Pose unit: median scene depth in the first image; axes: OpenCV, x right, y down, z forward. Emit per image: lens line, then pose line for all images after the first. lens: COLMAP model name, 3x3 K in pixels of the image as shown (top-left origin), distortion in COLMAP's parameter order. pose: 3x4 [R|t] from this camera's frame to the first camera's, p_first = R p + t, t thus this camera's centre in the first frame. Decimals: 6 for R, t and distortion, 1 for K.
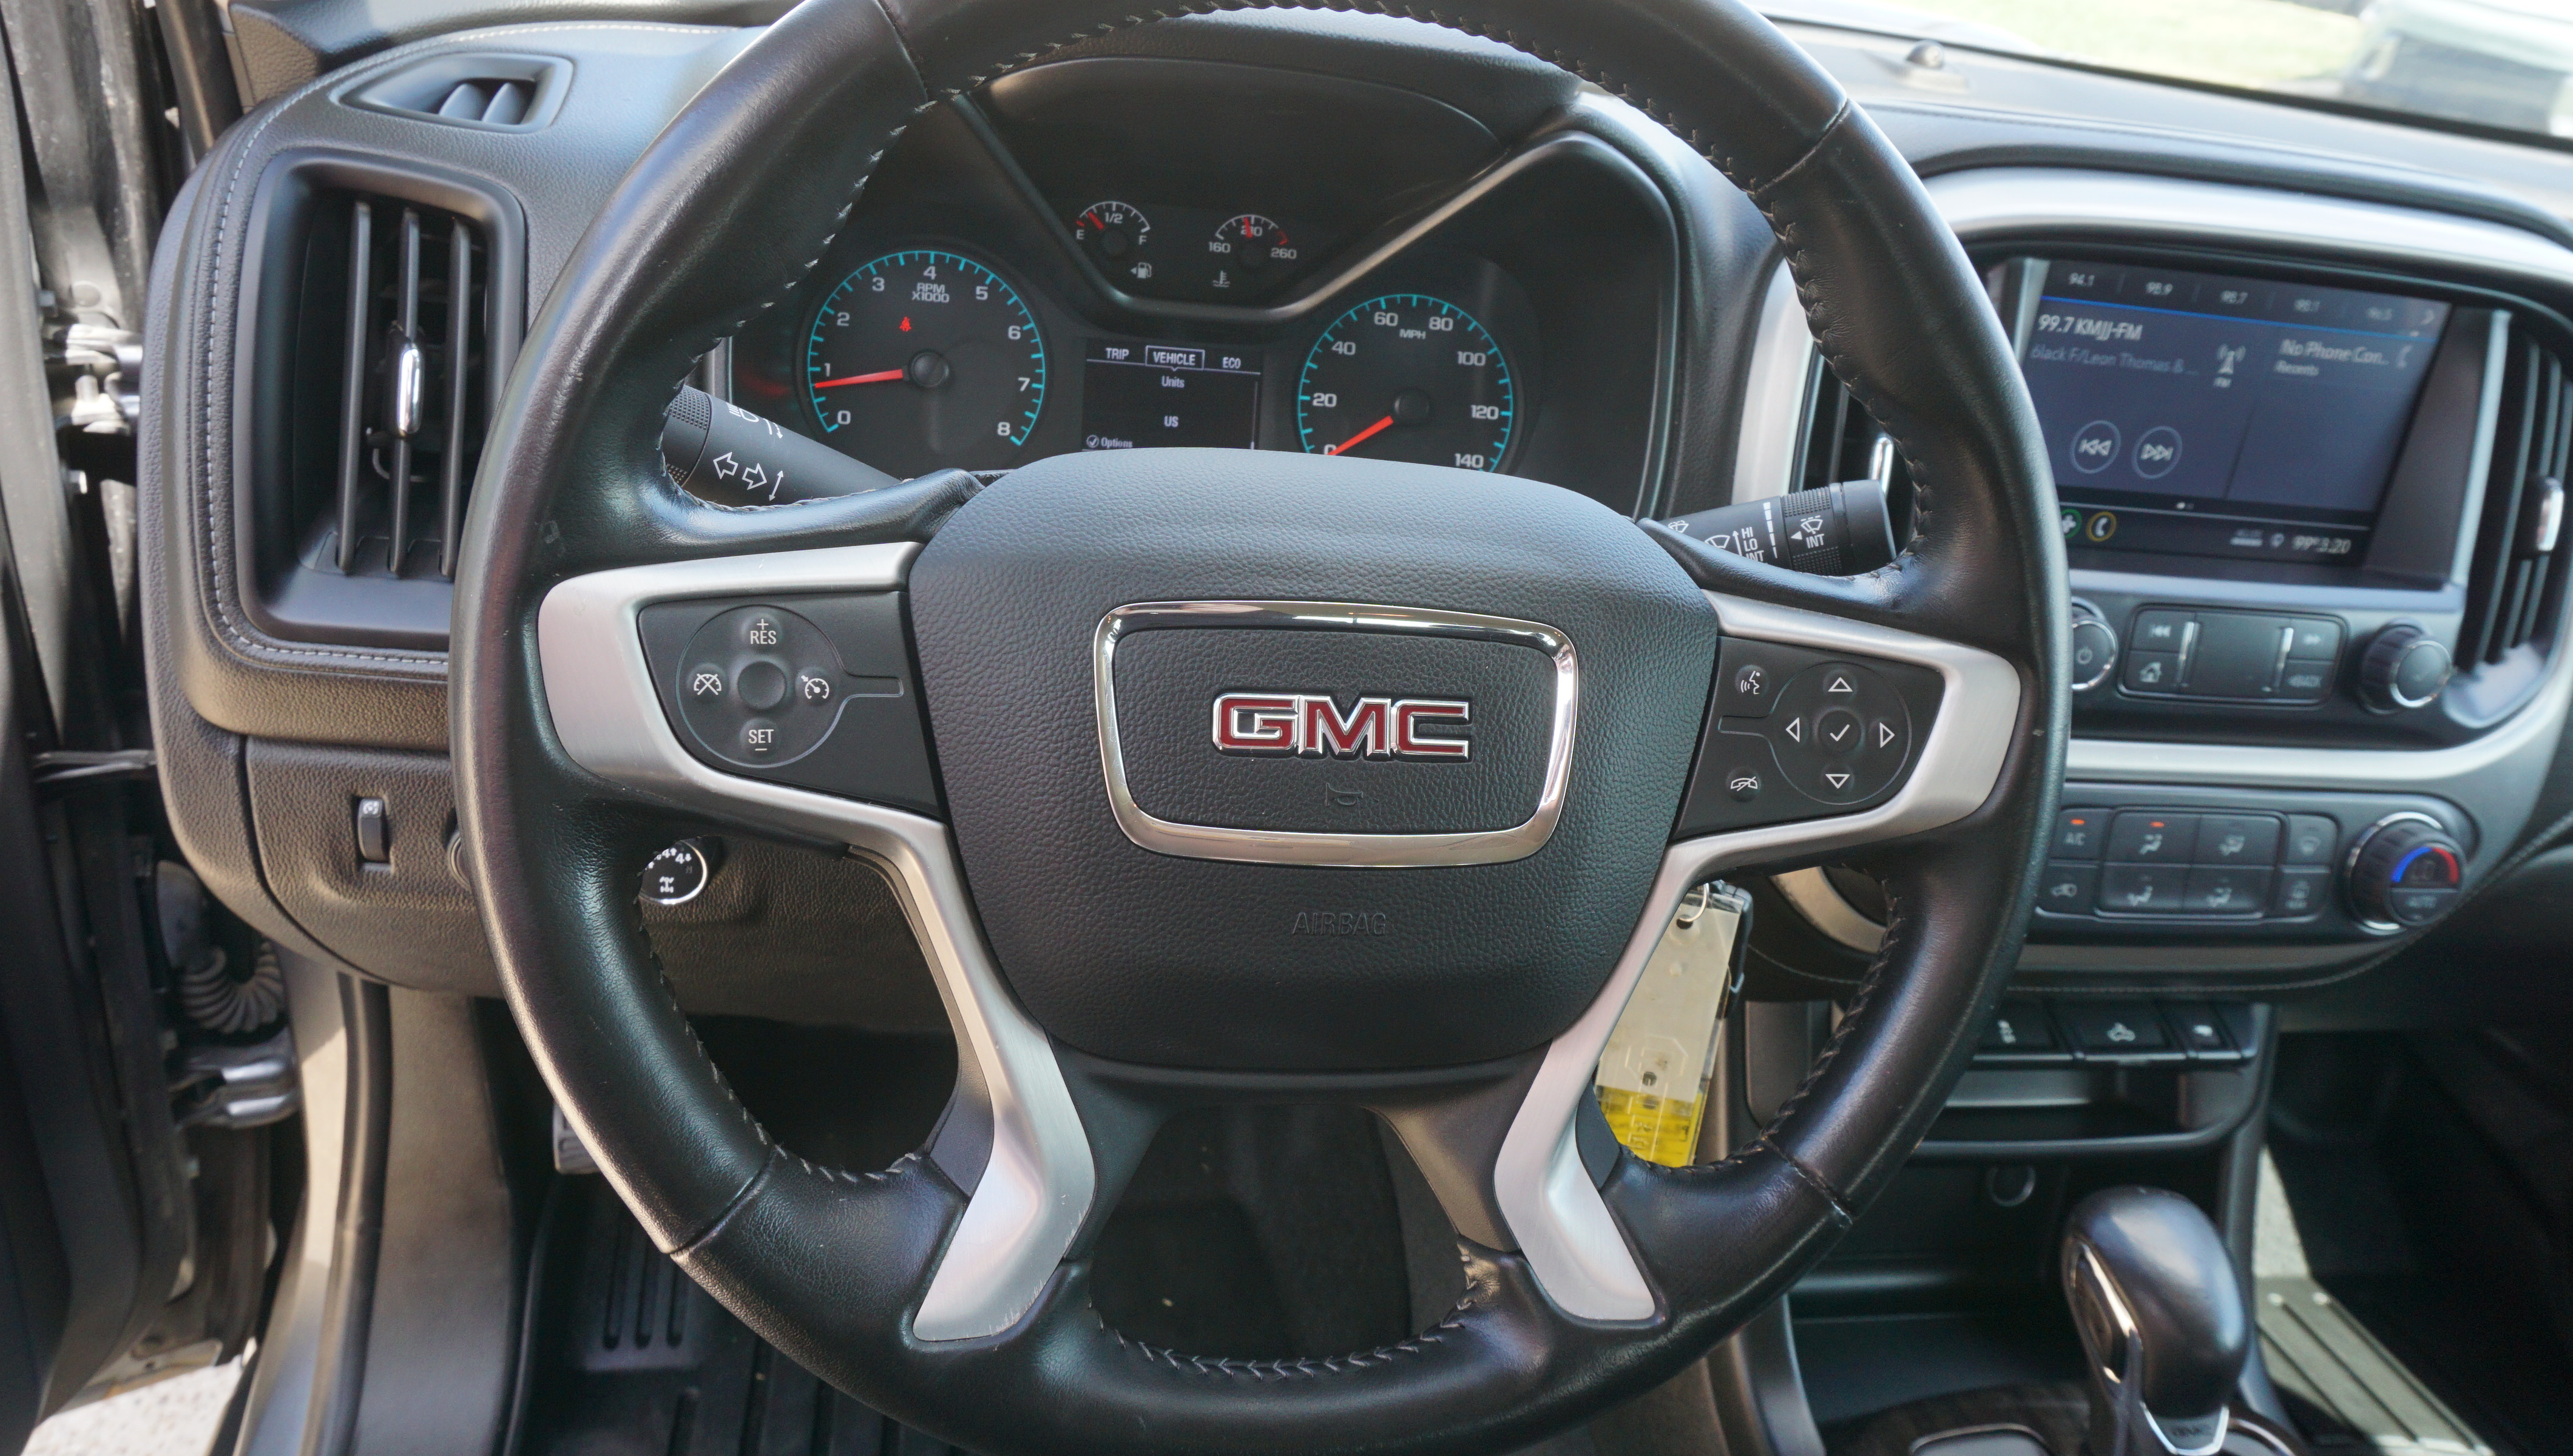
lens RADIAL K [[1724.8, 0, 1288.8], [0, 1724.8, 722.8], [0, 0, 1]] dist [-0.049346, 0.037090]
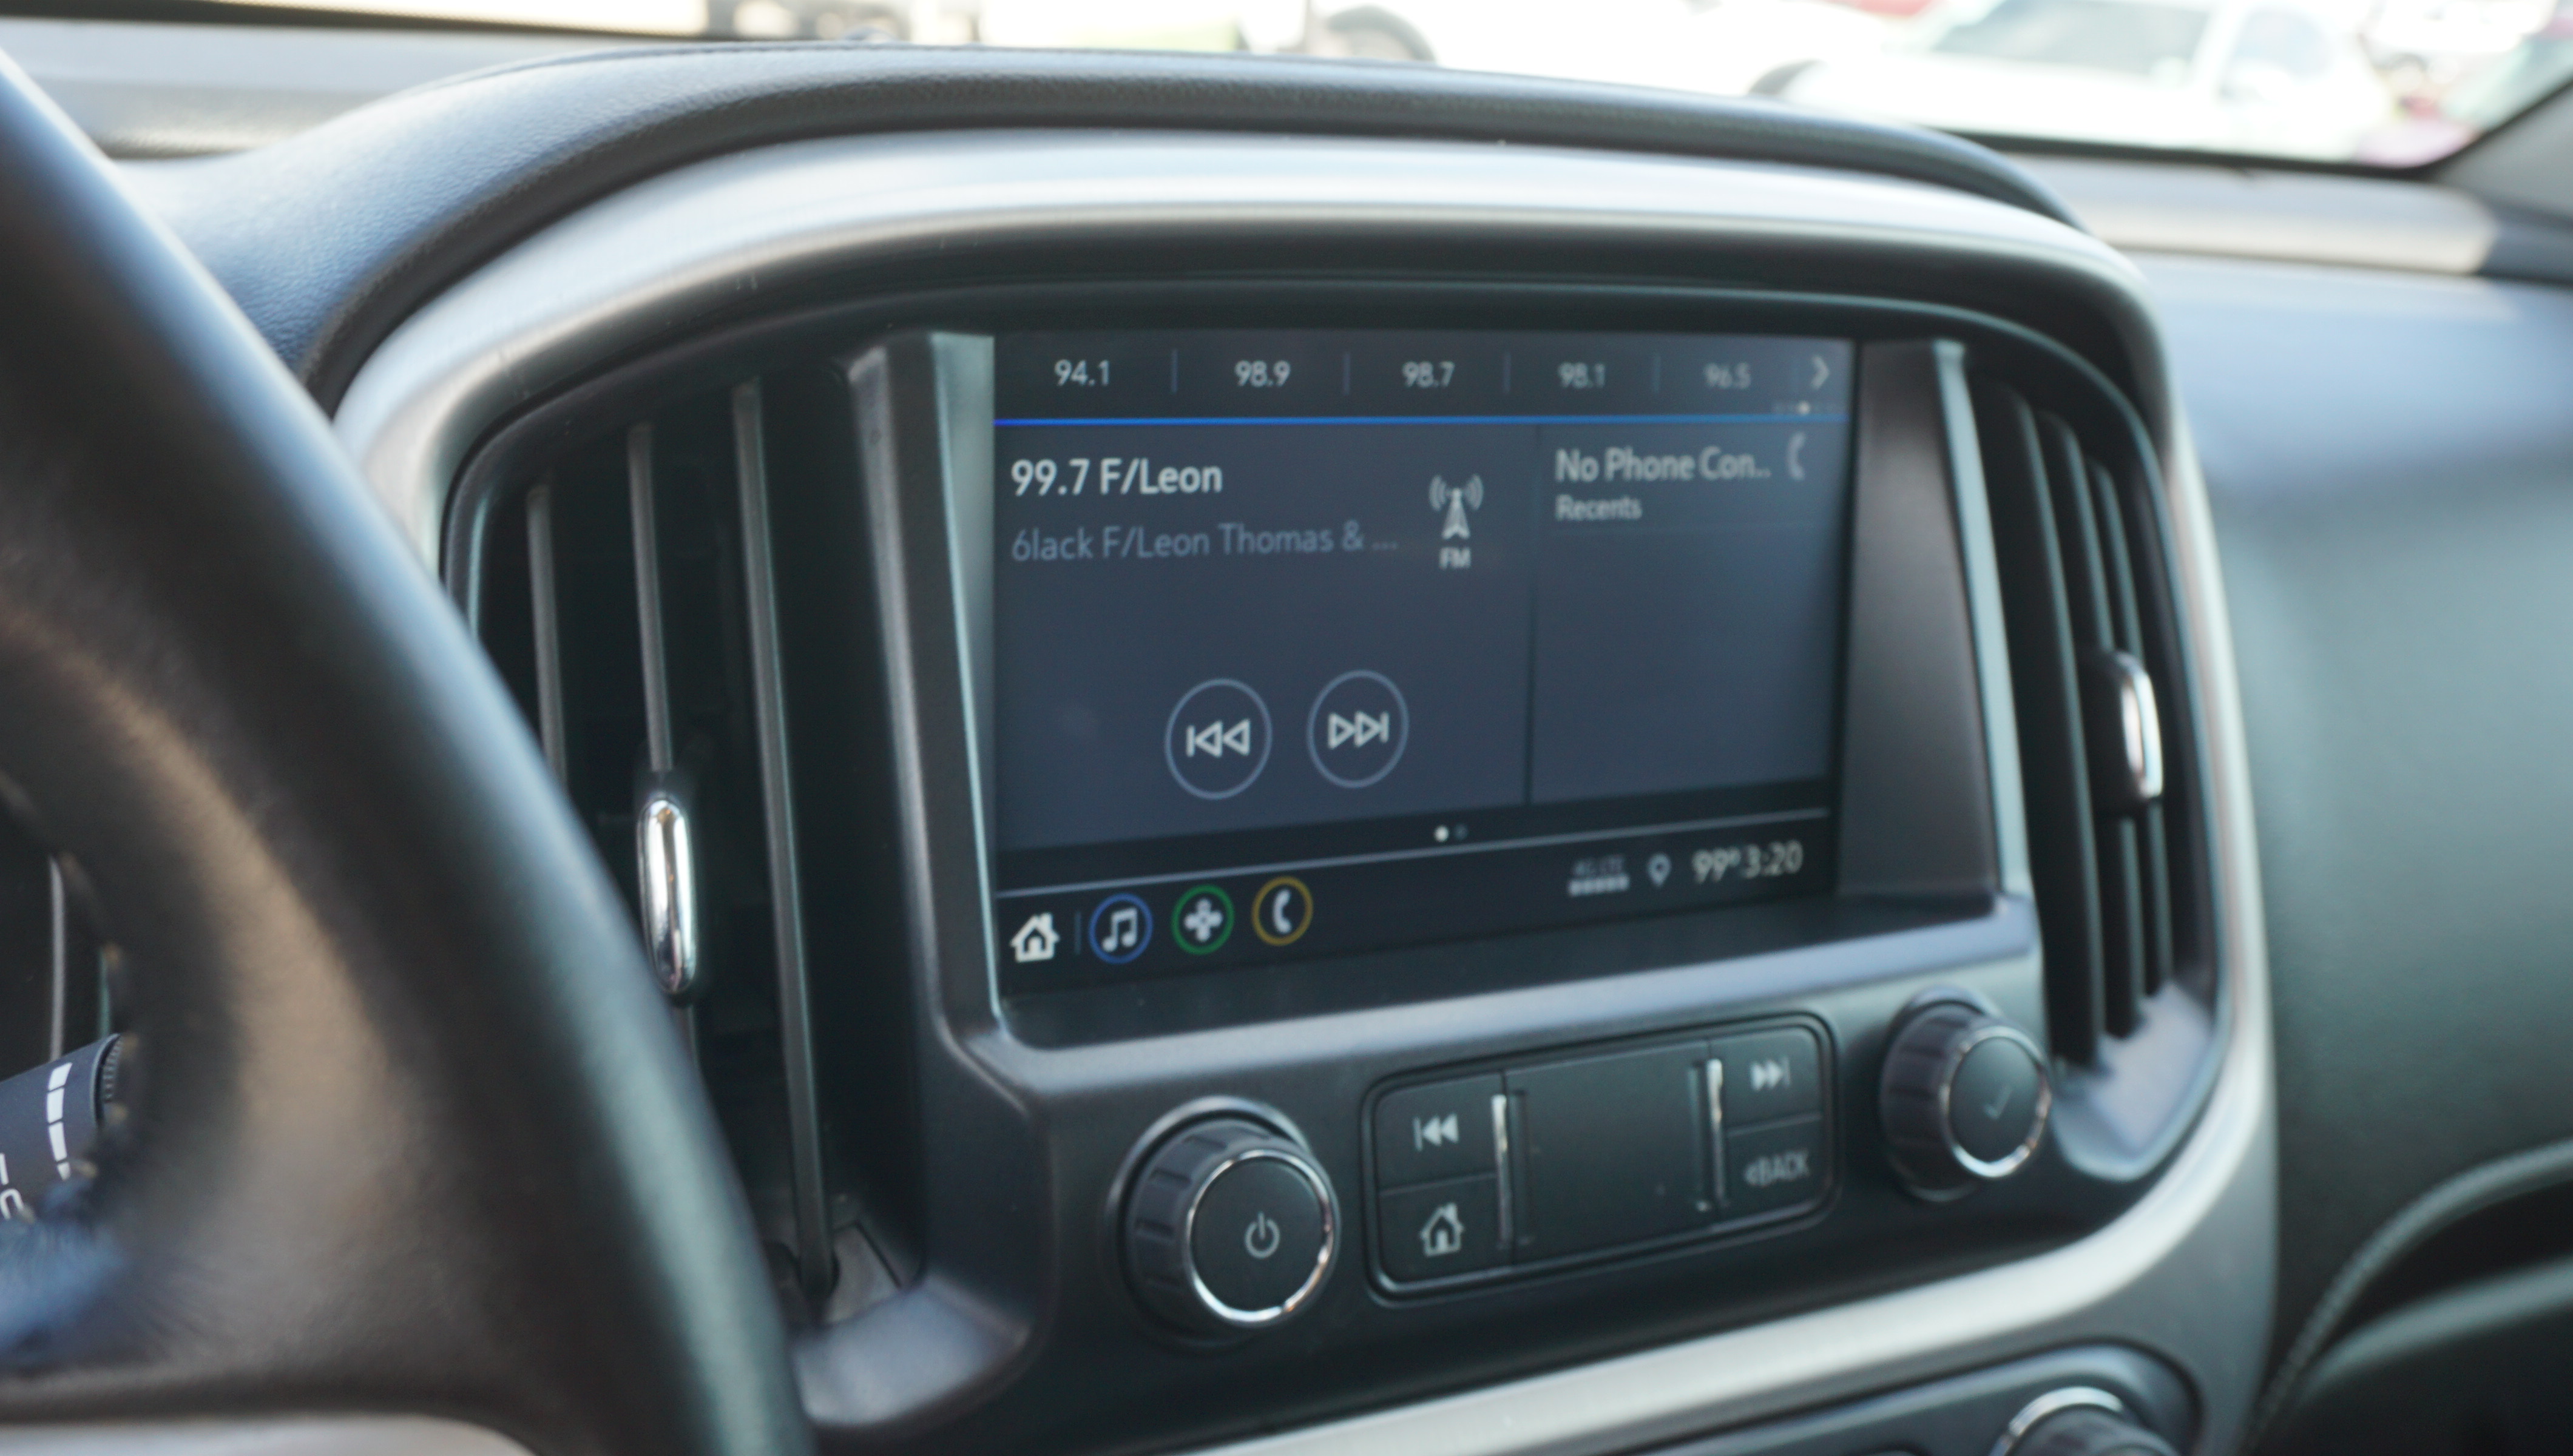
lens RADIAL K [[2663.0, 0, 1302.0], [0, 2663.0, 752.0], [0, 0, 1]] dist [0.000953, 0.000000]
pose [[0.932805, -0.155884, 0.324924, 0.263649], [0.218309, 0.961775, -0.165315, -0.039935], [-0.286734, 0.225140, 0.931180, 0.351384]]
